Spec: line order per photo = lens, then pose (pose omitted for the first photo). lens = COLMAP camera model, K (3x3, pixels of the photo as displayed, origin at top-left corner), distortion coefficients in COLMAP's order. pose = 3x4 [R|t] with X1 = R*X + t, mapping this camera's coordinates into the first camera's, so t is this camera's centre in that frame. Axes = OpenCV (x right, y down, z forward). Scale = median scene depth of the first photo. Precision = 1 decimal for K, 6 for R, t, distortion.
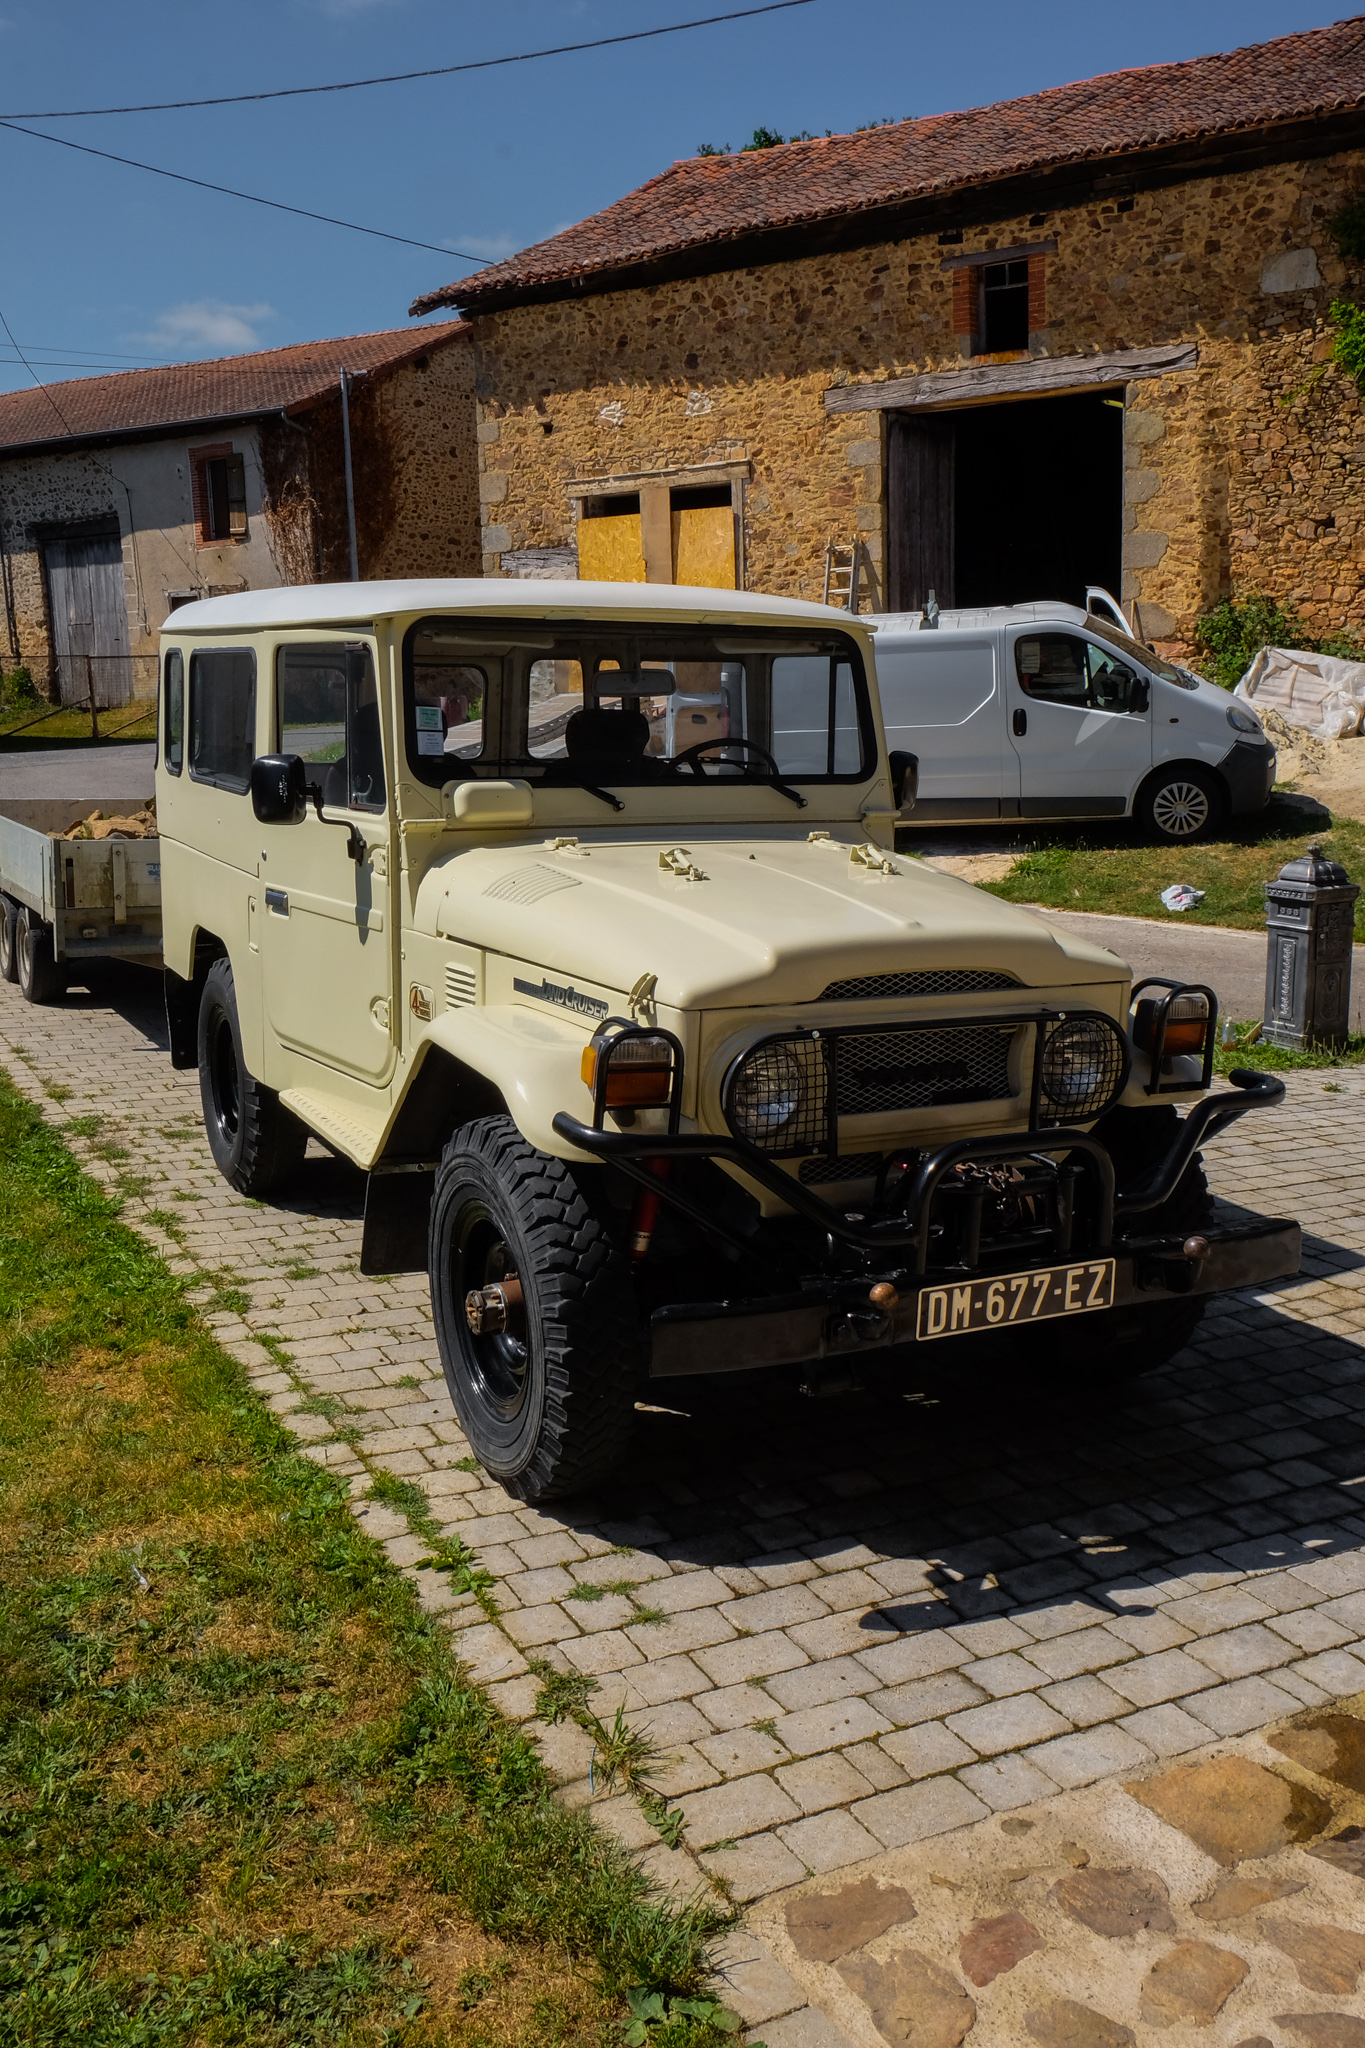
lens RADIAL K [[1760.2, 0, 668.8], [0, 1760.2, 1016.3], [0, 0, 1]] dist [-0.001820, -0.015030]
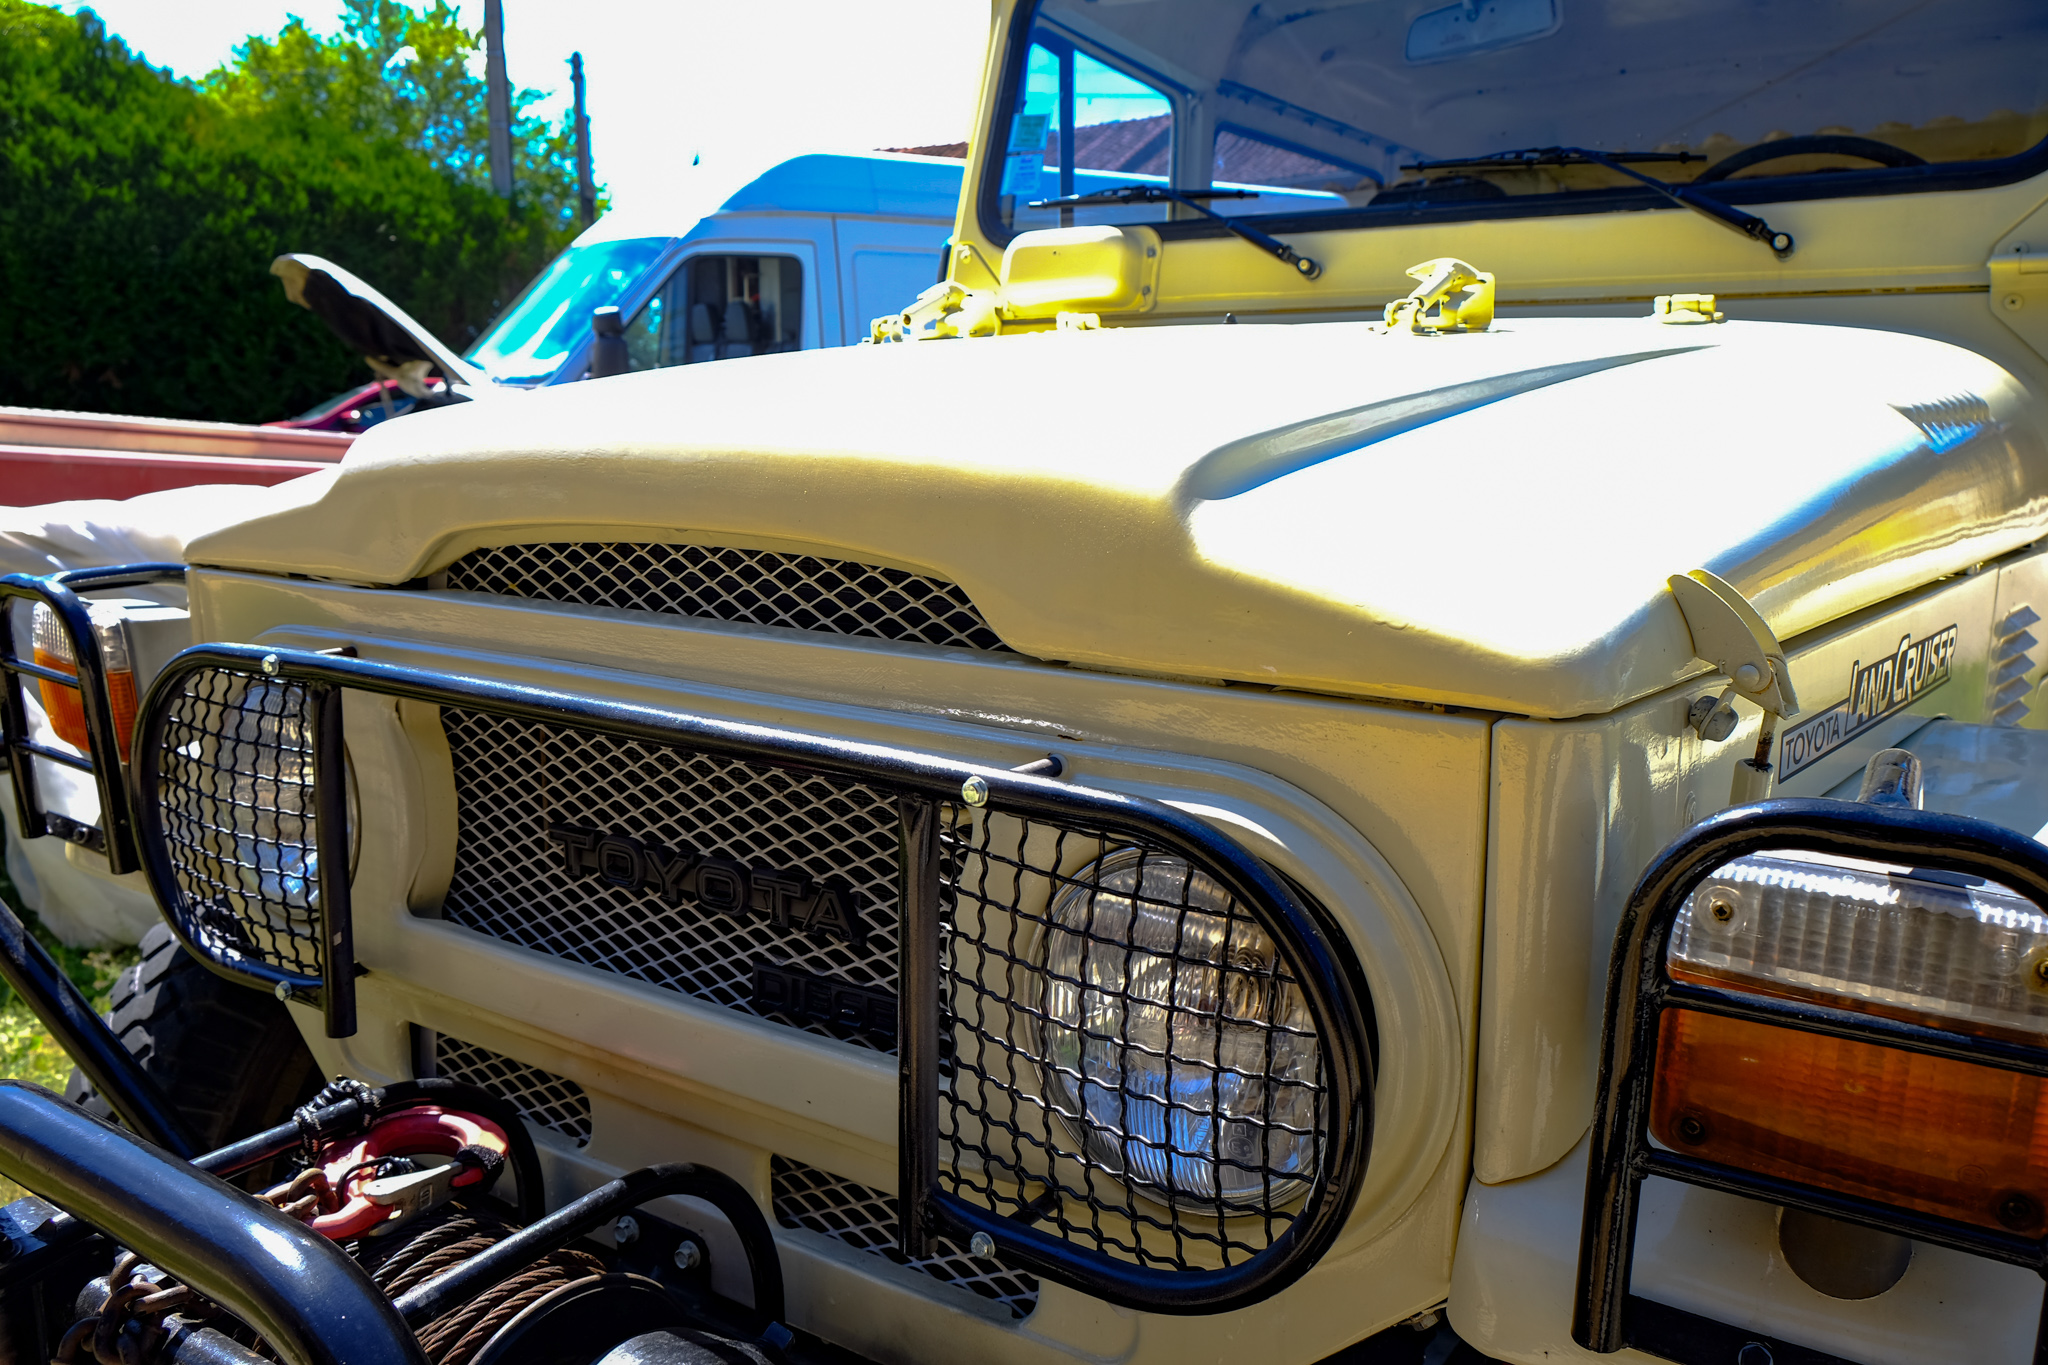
lens RADIAL K [[1578.8, 0, 1037.9], [0, 1578.8, 678.2], [0, 0, 1]] dist [-0.028894, 0.023000]
pose [[0.494839, 0.129743, -0.859245, 0.068173], [-0.155261, 0.986081, 0.059479, -0.004650], [0.855002, 0.103975, 0.508095, 0.154782]]
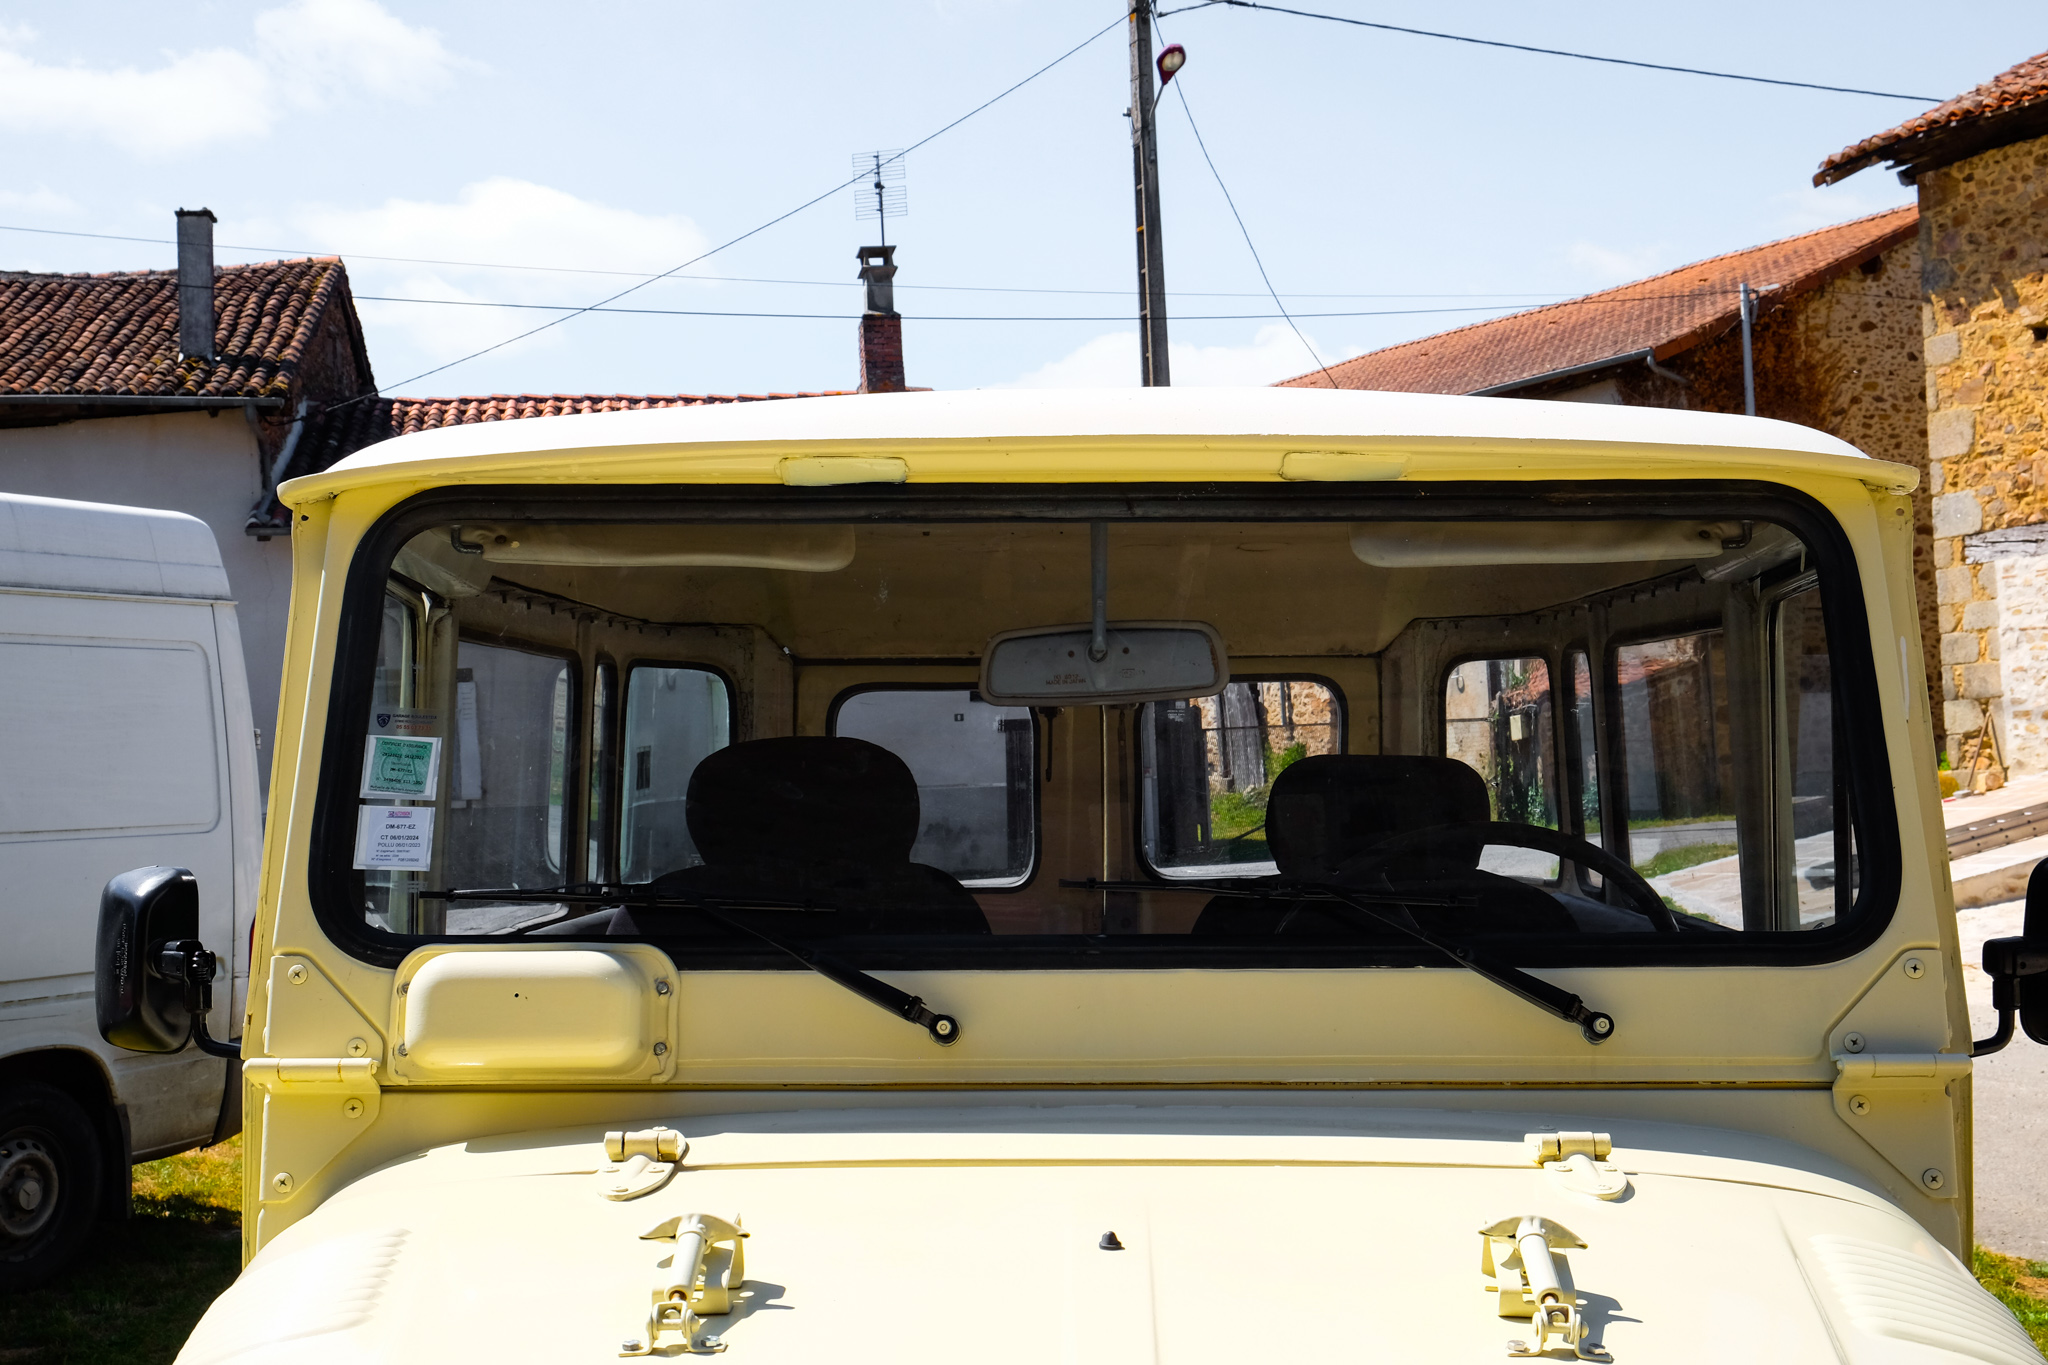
lens RADIAL K [[2620.3, 0, 1042.9], [0, 2620.3, 689.7], [0, 0, 1]] dist [-0.009865, 0.000000]
pose [[0.888590, -0.033391, -0.457485, 0.044724], [-0.065467, 0.977905, -0.198534, -0.018097], [0.454006, 0.206366, 0.866771, 0.122608]]
